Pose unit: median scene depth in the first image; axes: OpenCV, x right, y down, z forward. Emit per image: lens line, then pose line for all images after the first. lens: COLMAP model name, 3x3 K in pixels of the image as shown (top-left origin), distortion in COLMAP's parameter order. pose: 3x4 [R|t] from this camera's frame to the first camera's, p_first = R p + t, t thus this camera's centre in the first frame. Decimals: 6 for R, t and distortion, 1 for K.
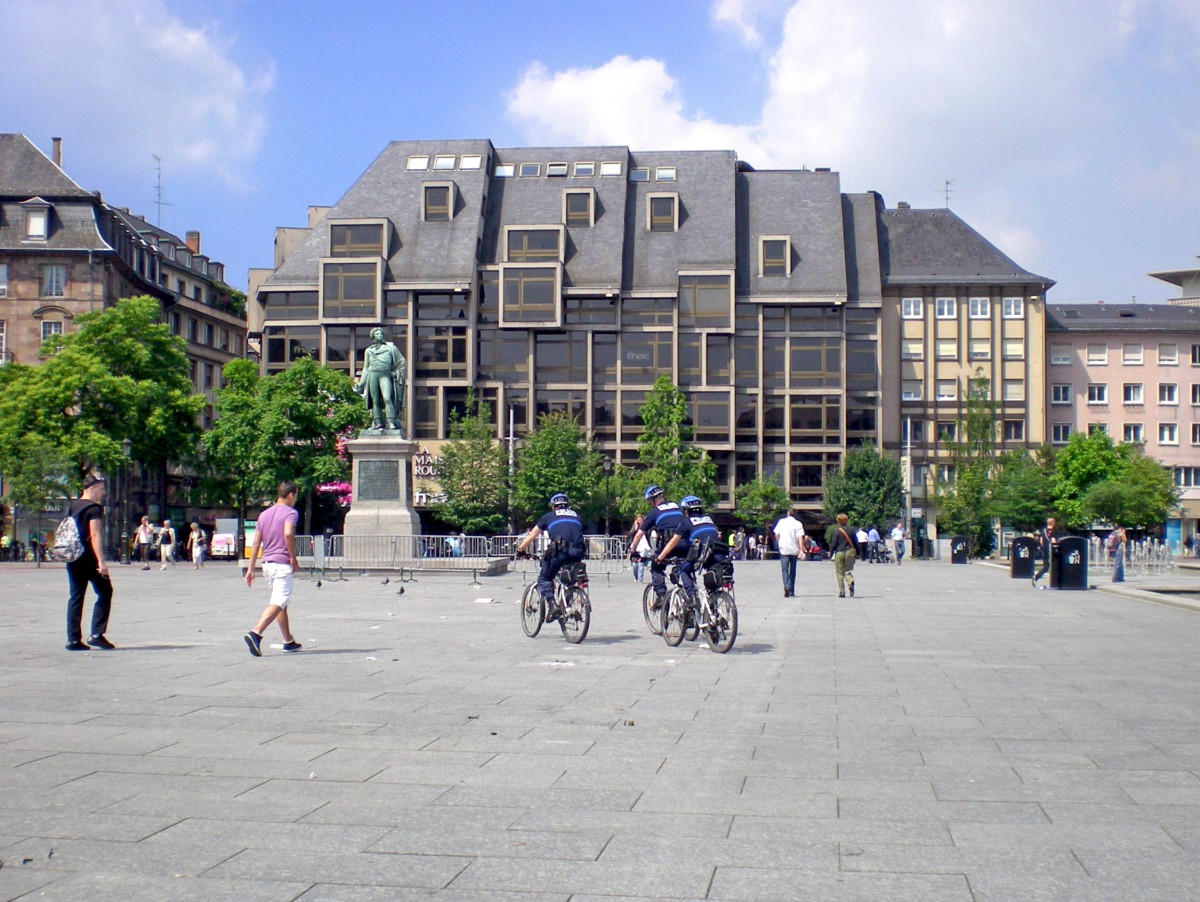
lens RADIAL K [[1674.3, 0, 600.0], [0, 1674.3, 451.0], [0, 0, 1]] dist [-0.033004, -0.029243]
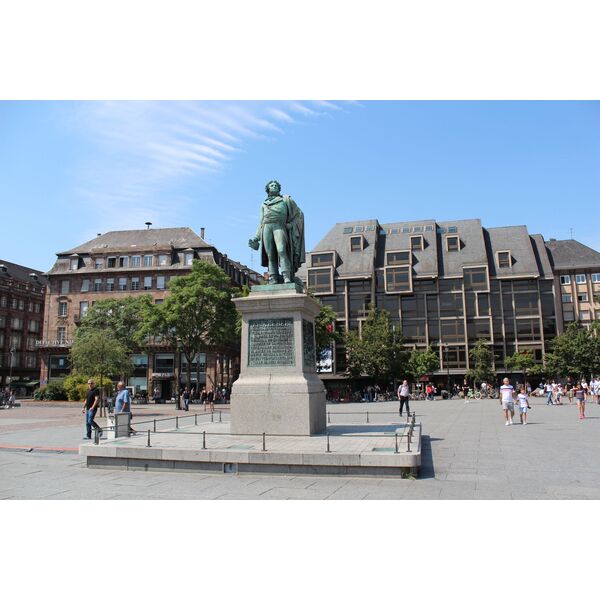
lens RADIAL K [[524.3, 0, 300.0], [0, 524.3, 300.0], [0, 0, 1]] dist [-0.080412, 0.004766]
pose [[0.975960, -0.051932, -0.211674, -0.022293], [0.028844, 0.993431, -0.110740, 0.009588], [0.216034, 0.101973, 0.971046, 0.273140]]
